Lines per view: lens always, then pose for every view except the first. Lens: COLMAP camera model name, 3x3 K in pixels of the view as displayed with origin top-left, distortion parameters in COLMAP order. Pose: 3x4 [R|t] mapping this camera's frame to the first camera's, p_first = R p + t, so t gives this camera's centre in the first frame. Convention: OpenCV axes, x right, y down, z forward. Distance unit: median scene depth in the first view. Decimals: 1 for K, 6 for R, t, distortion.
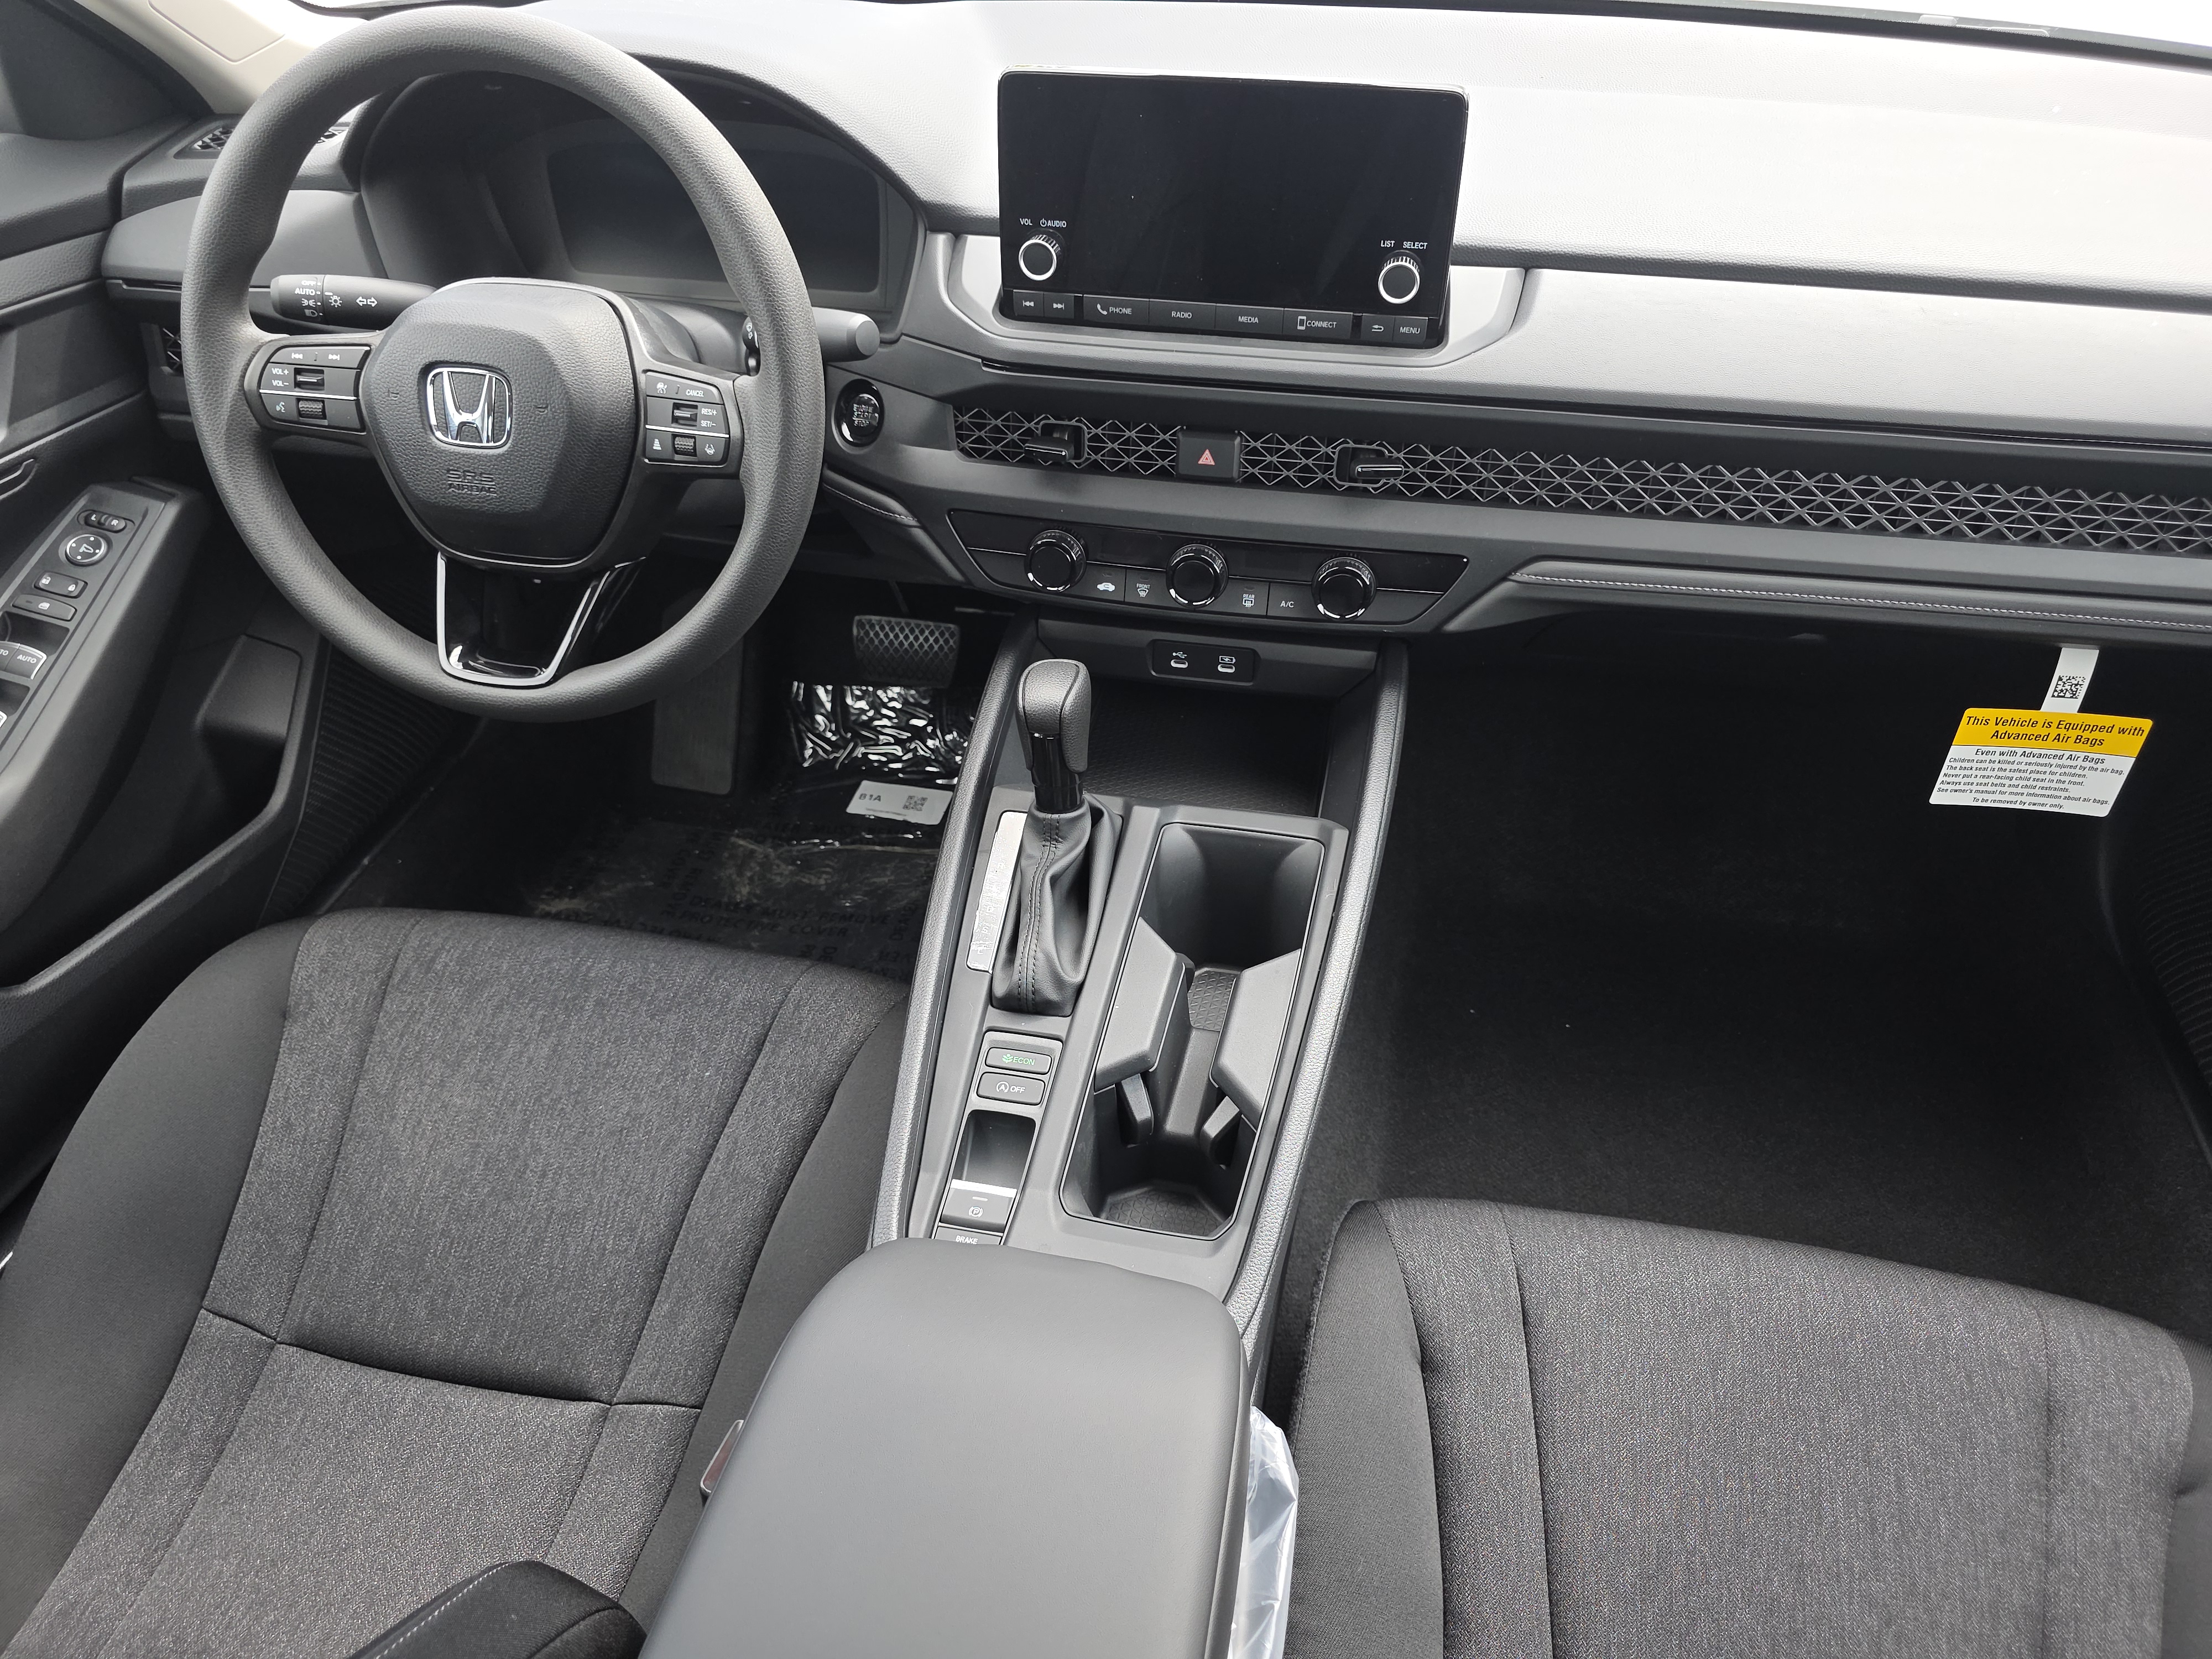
lens RADIAL K [[1482.9, 0, 1122.6], [0, 1482.9, 823.0], [0, 0, 1]] dist [0.027507, -0.035126]
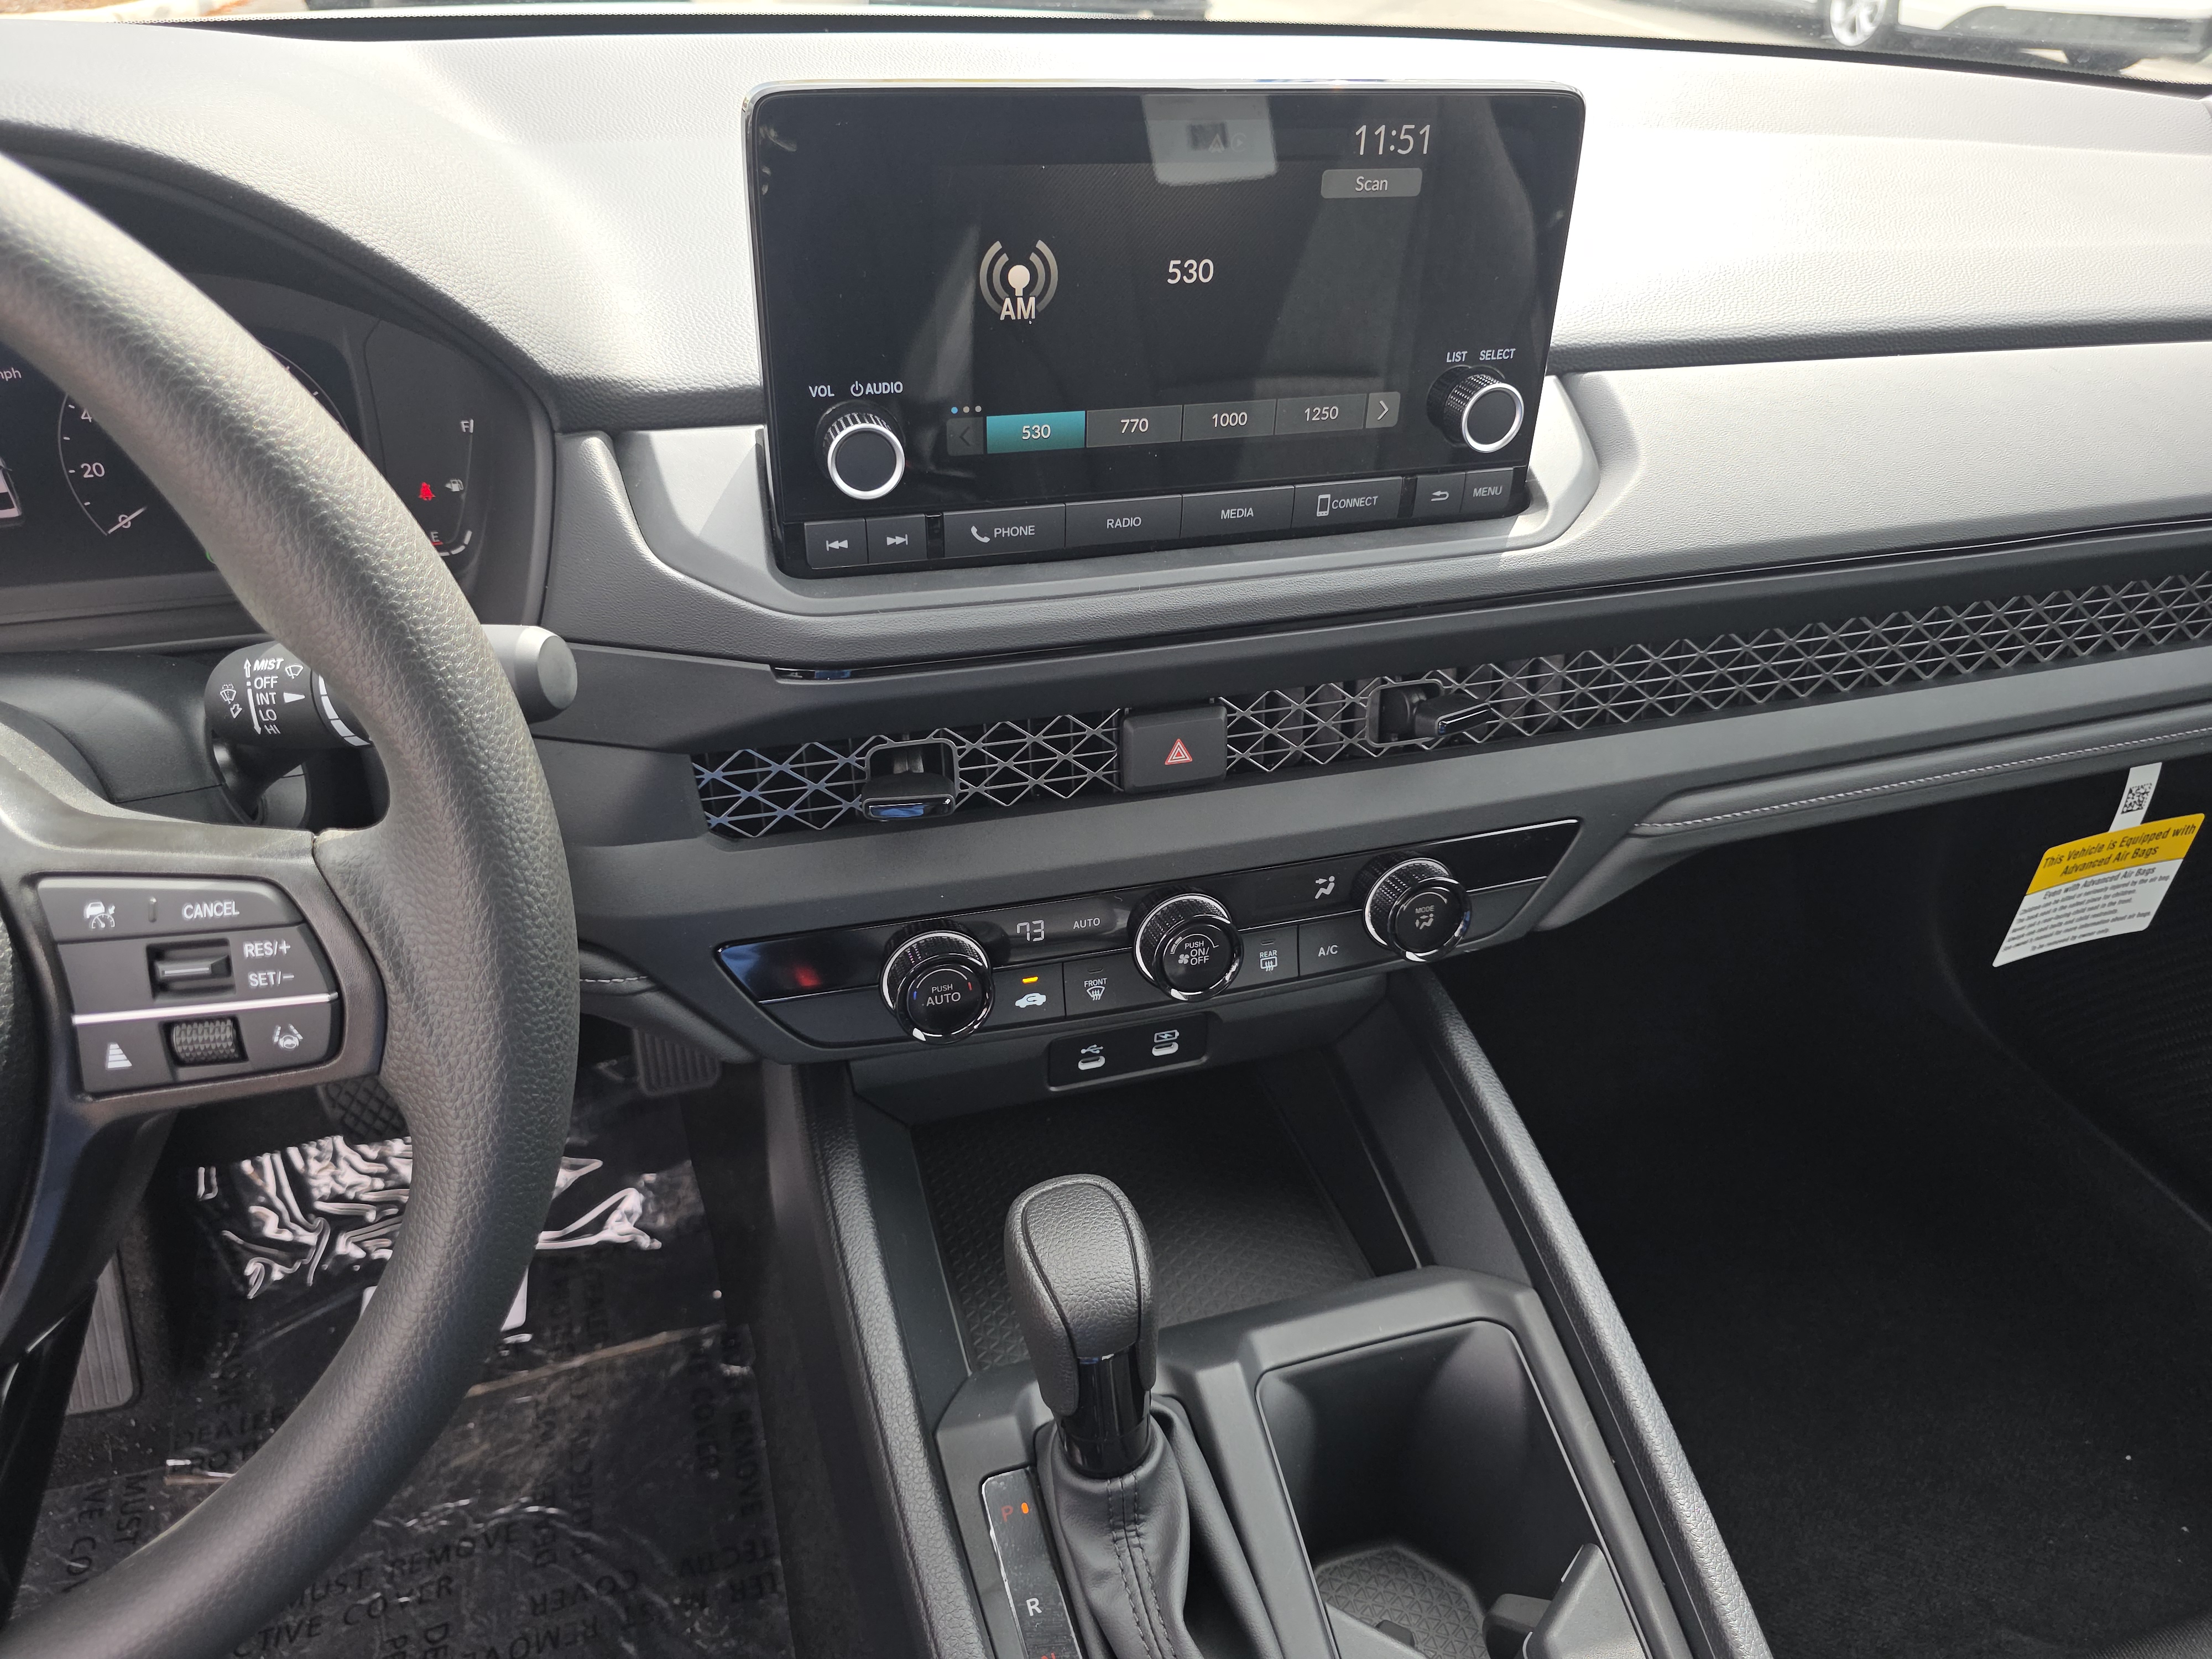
lens RADIAL K [[1482.9, 0, 1082.0], [0, 1482.9, 831.0], [0, 0, 1]] dist [0.027507, -0.035126]
pose [[0.879490, -0.234499, 0.414135, -0.217038], [0.265517, 0.963937, -0.018054, -0.214828], [-0.394966, 0.125838, 0.910036, 0.495599]]
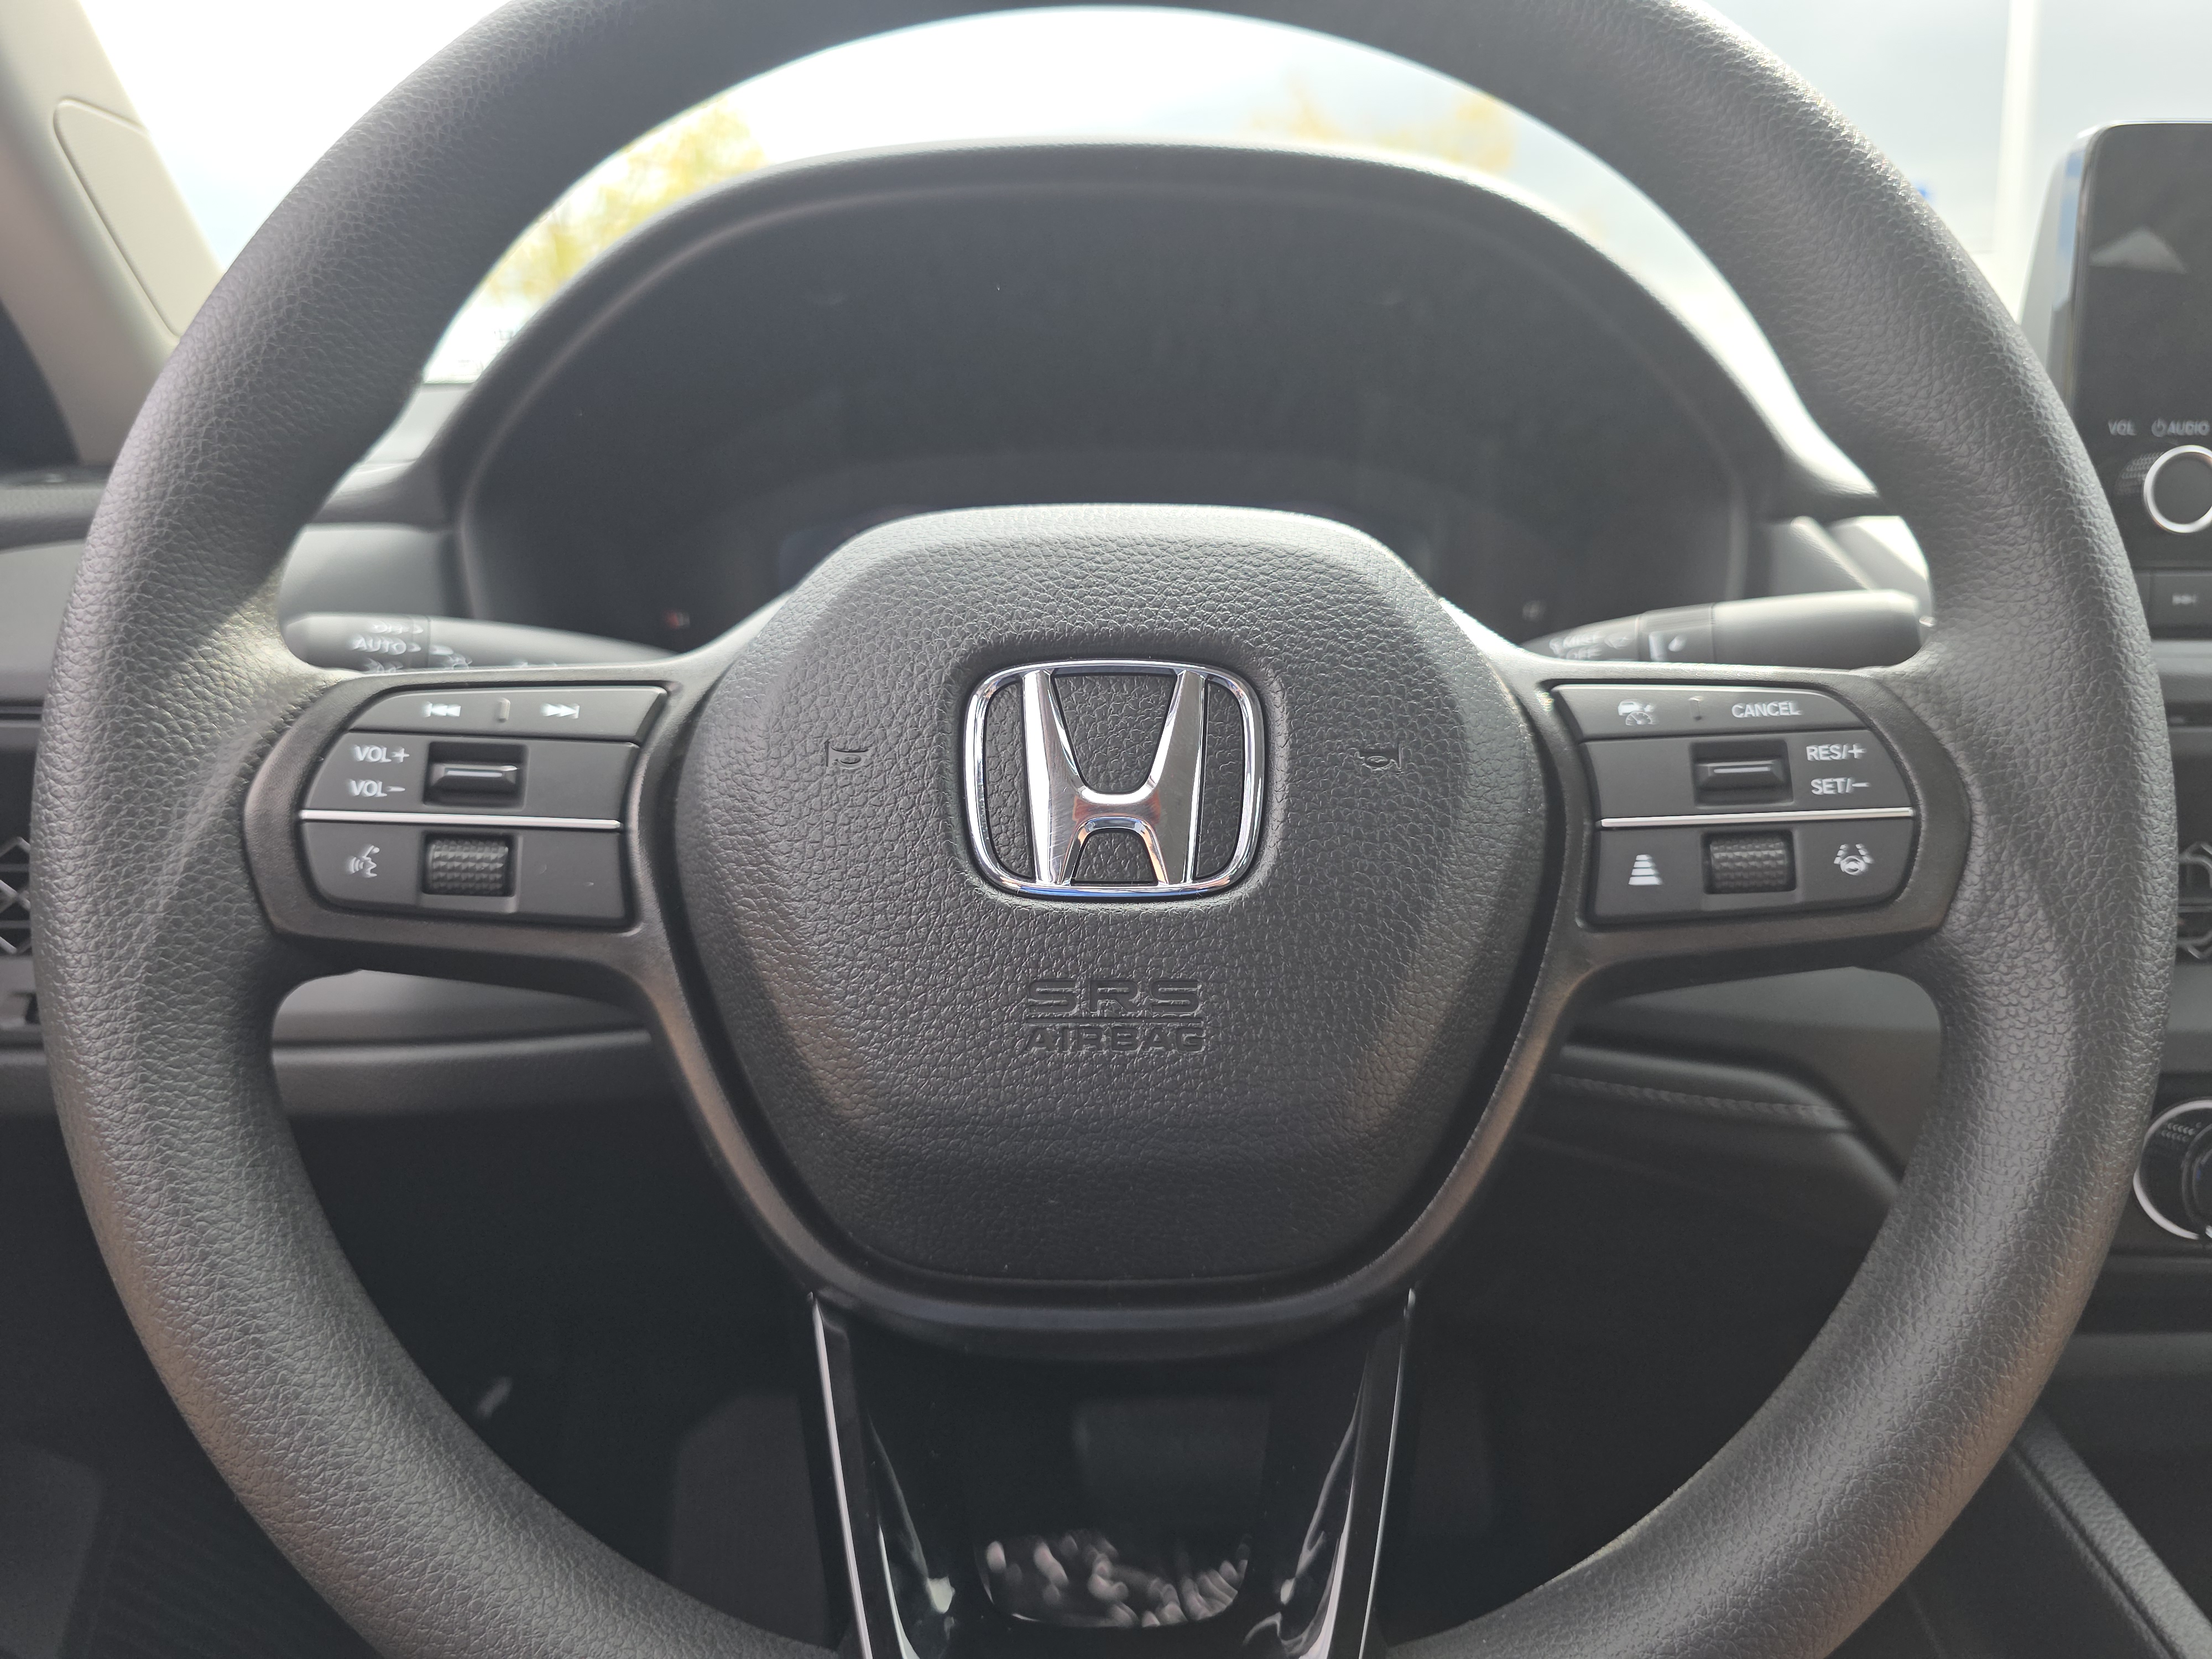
lens RADIAL K [[1482.9, 0, 1106.9], [0, 1482.9, 830.1], [0, 0, 1]] dist [0.027507, -0.035126]
pose [[0.978434, -0.047113, 0.201116, -0.445562], [0.135336, 0.881768, -0.451851, -0.118651], [-0.156049, 0.469325, 0.869128, 0.662107]]
